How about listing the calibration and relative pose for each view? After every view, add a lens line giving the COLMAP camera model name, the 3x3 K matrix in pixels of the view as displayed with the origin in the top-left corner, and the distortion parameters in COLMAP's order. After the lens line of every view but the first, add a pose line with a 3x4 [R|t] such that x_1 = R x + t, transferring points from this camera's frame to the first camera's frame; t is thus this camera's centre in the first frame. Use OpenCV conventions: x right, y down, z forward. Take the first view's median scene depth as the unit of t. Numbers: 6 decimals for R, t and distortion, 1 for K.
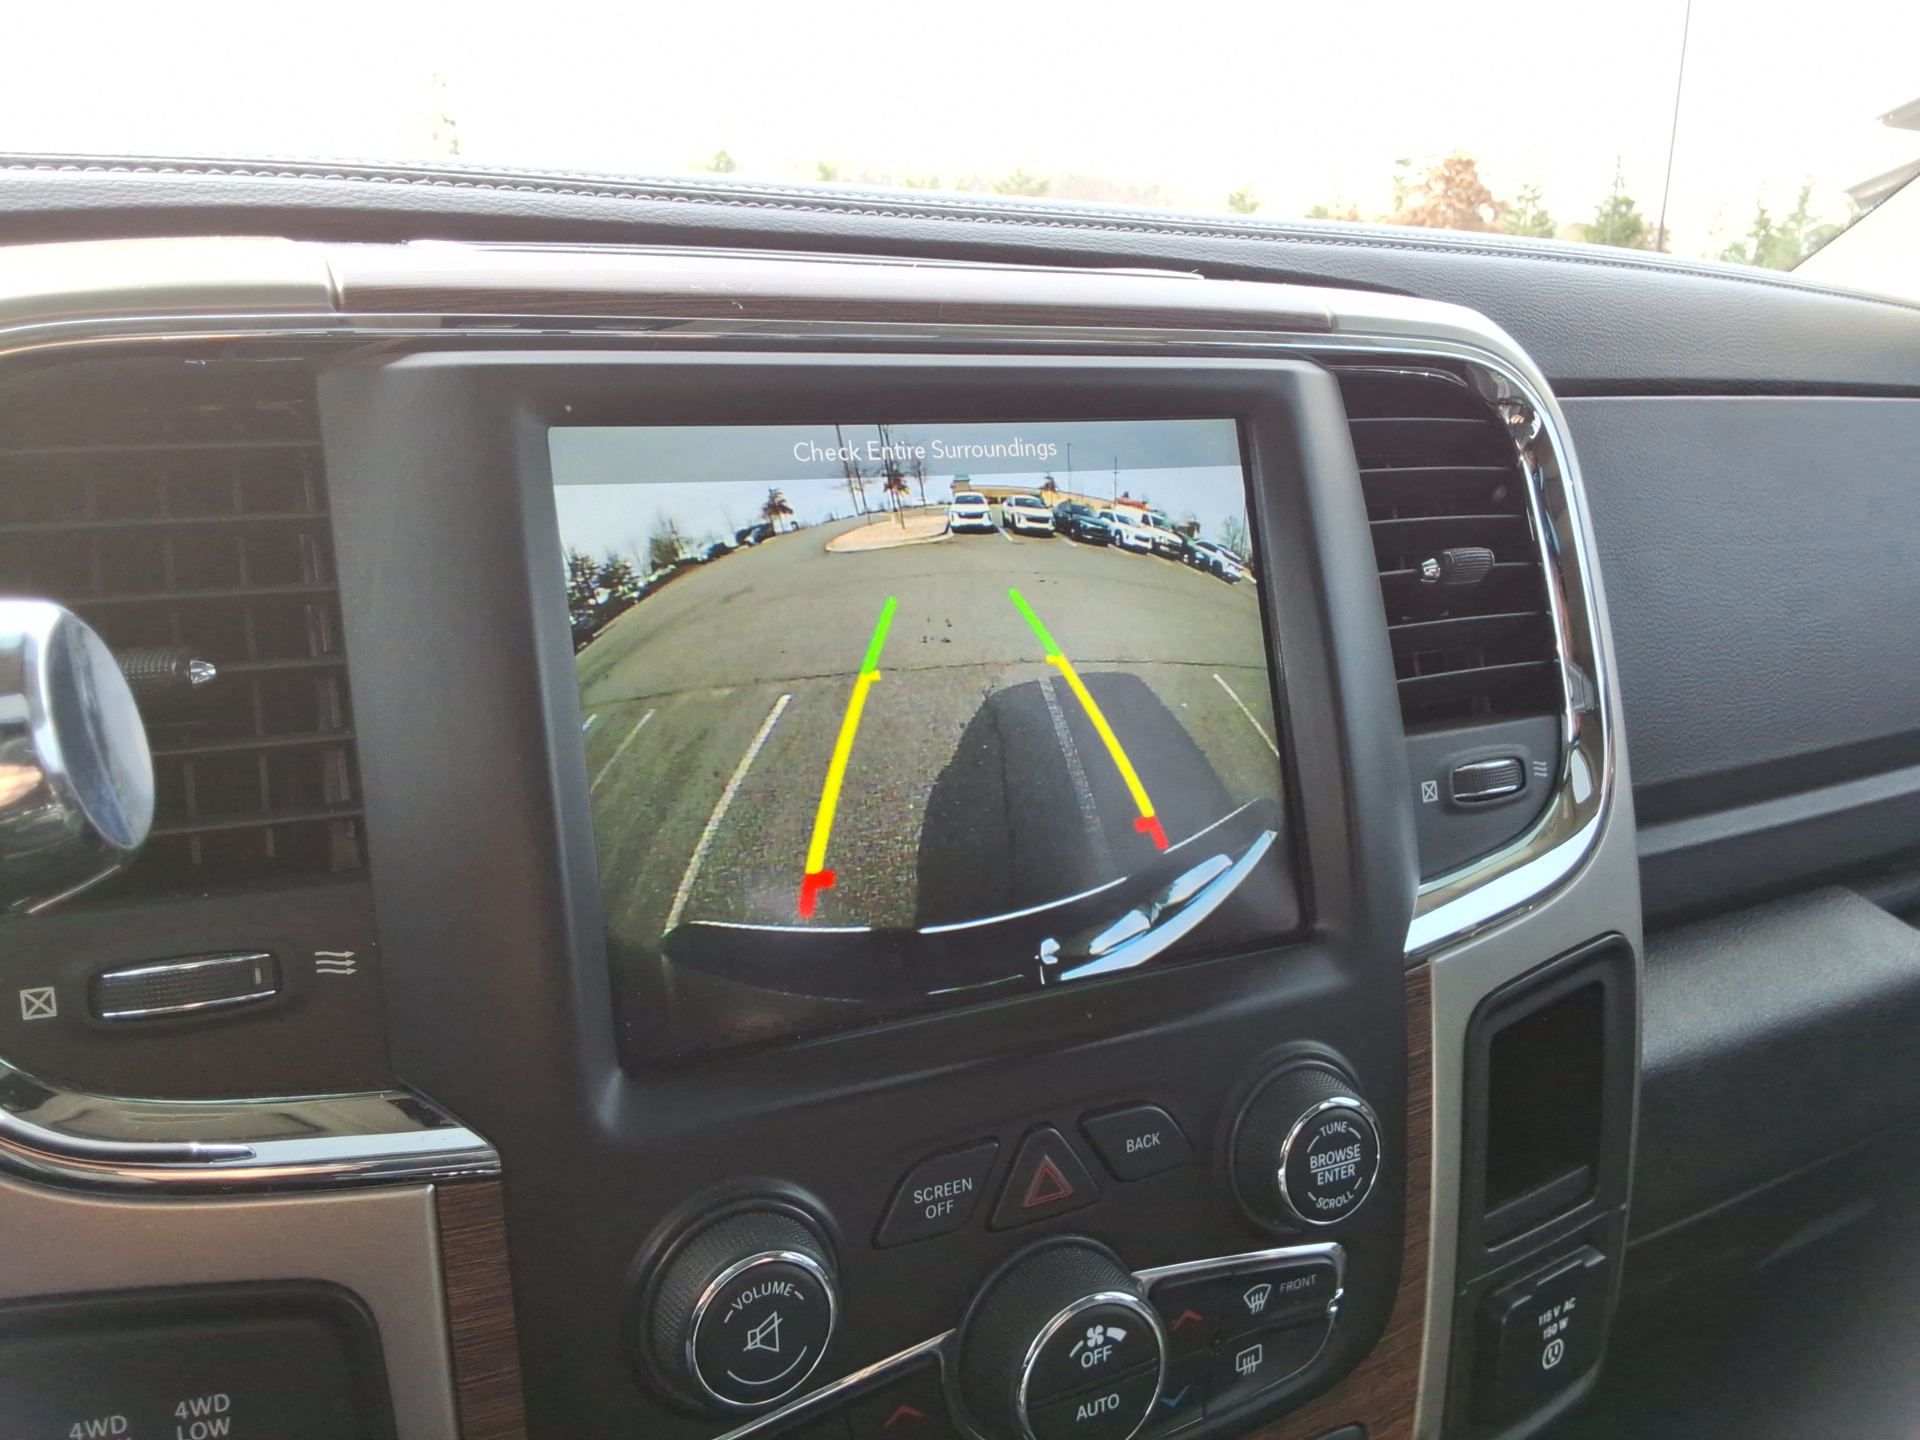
lens RADIAL K [[1545.1, 0, 973.1], [0, 1545.1, 686.8], [0, 0, 1]] dist [0.108706, -0.170886]
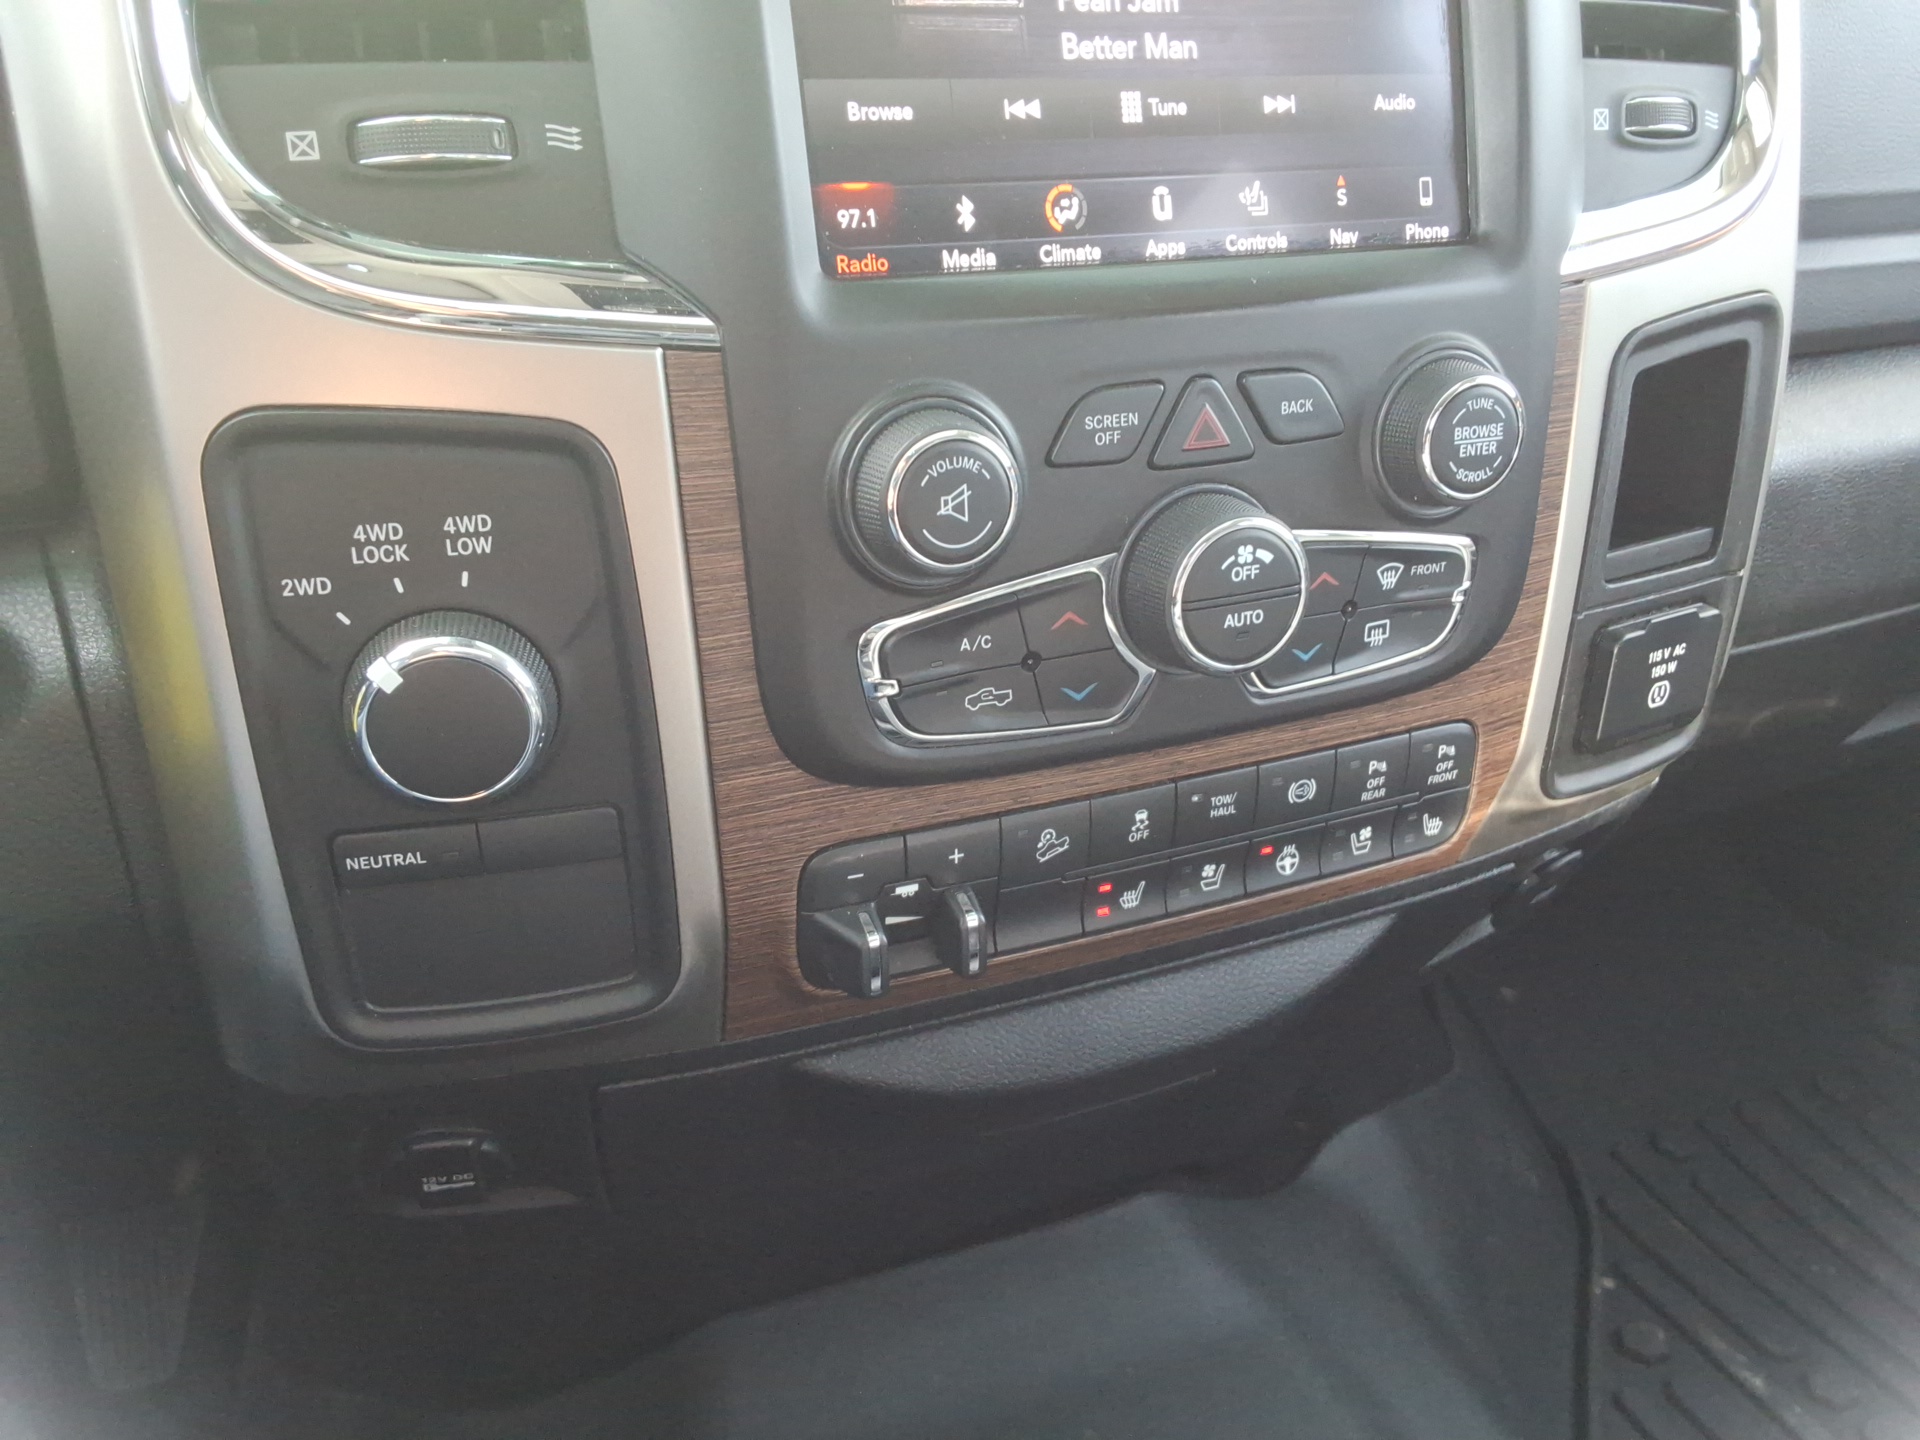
lens RADIAL K [[1545.1, 0, 978.9], [0, 1545.1, 679.4], [0, 0, 1]] dist [0.108706, -0.170886]
pose [[0.997876, 0.032749, -0.056310, -0.039091], [-0.020893, 0.979672, 0.199513, 0.249684], [0.061700, -0.197912, 0.978276, -0.083659]]
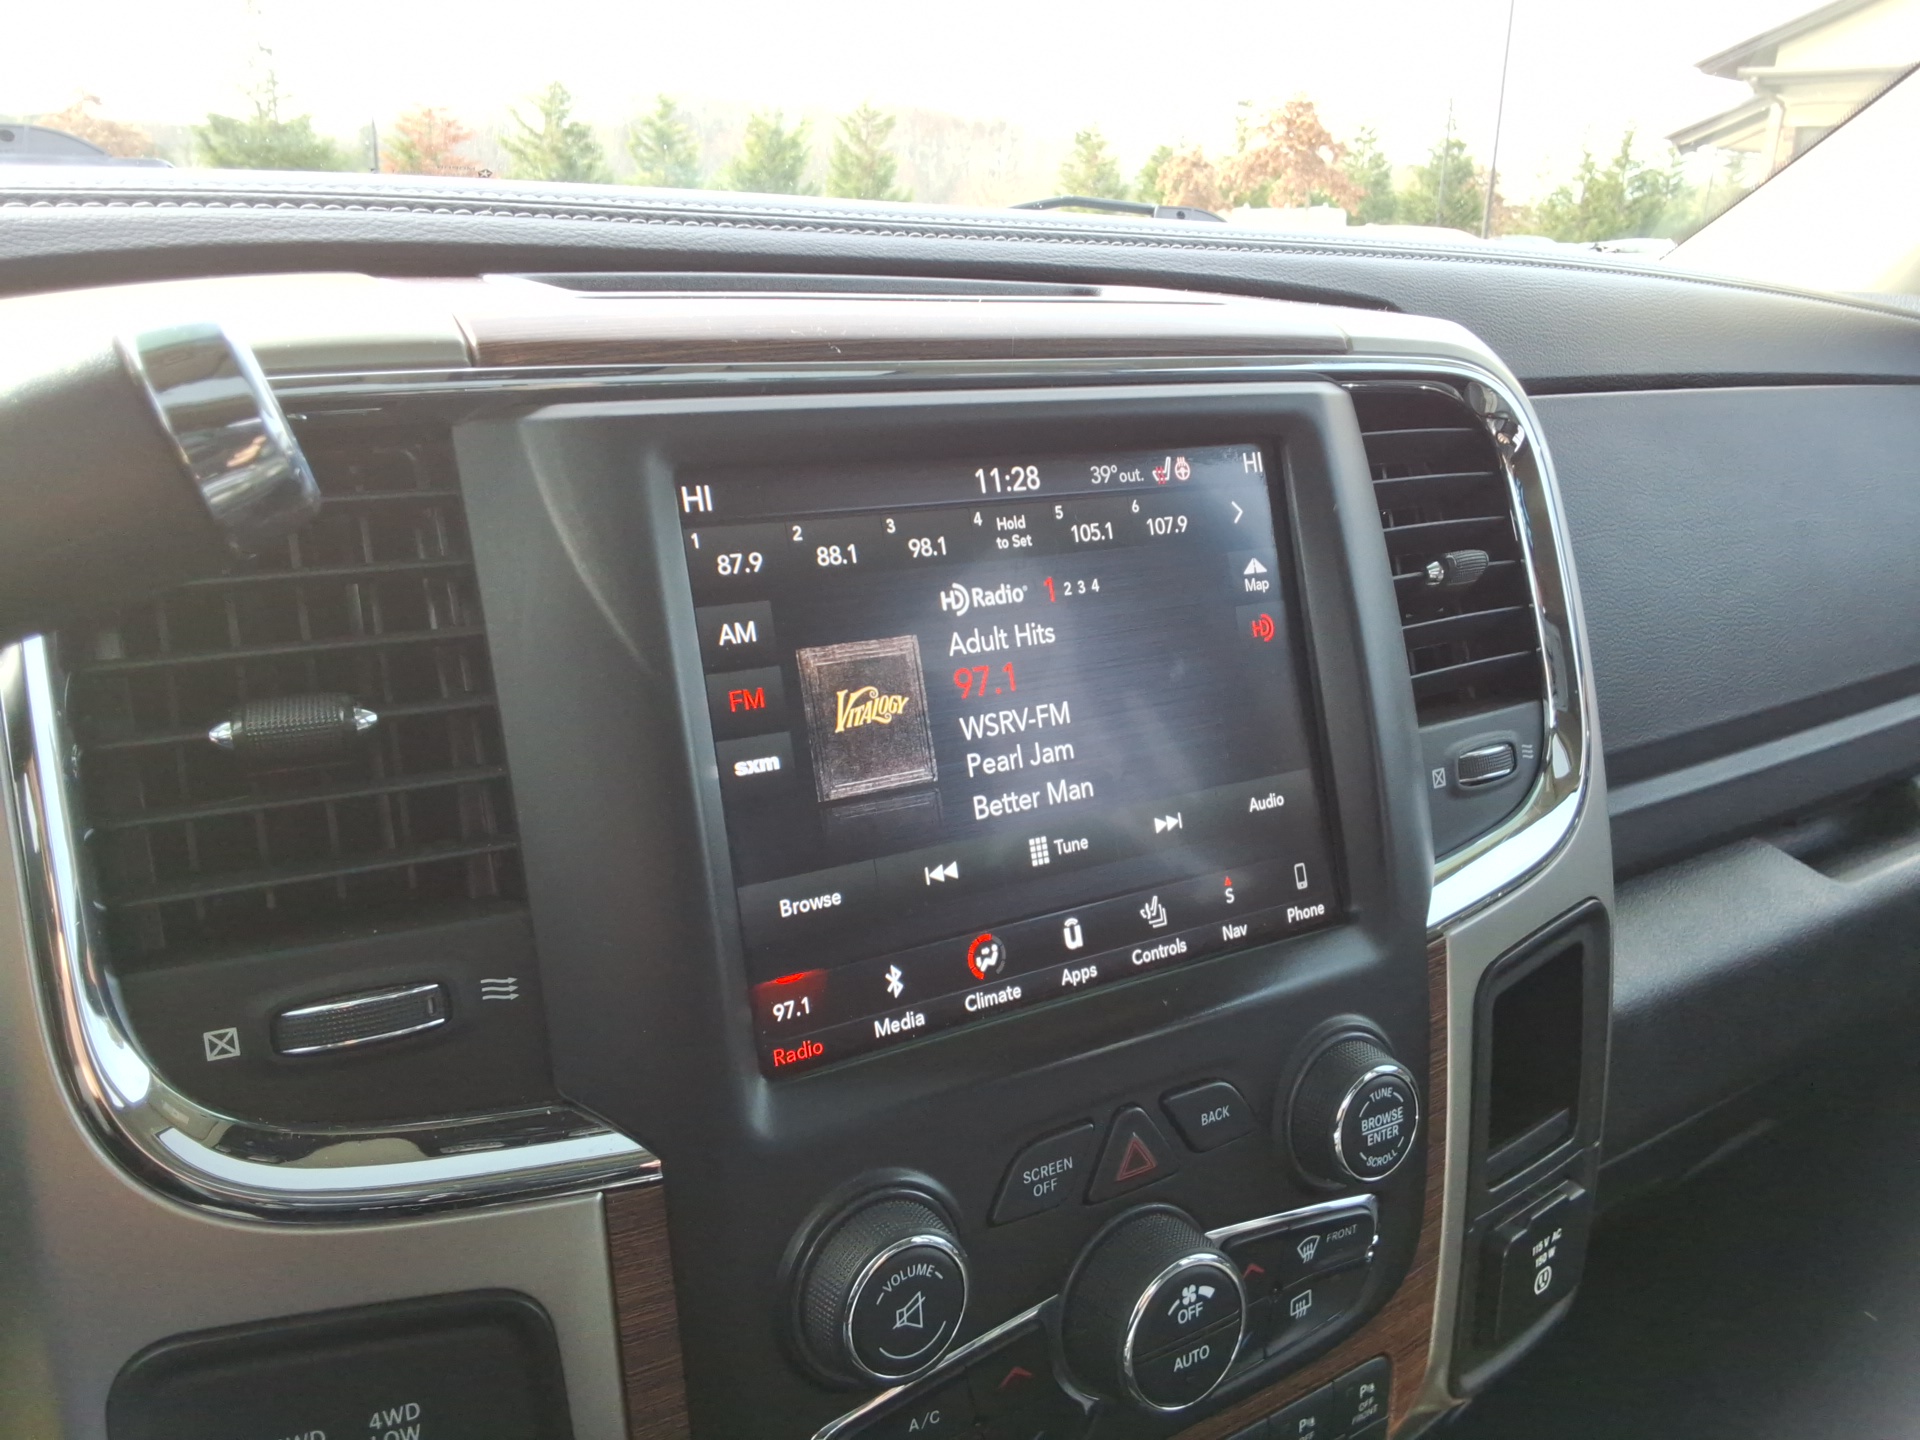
lens RADIAL K [[1545.1, 0, 975.3], [0, 1545.1, 682.7], [0, 0, 1]] dist [0.108706, -0.170886]
pose [[0.995544, -0.022681, 0.091533, -0.140772], [0.019616, 0.999221, 0.034244, -0.047368], [-0.092238, -0.032296, 0.995213, -0.055862]]
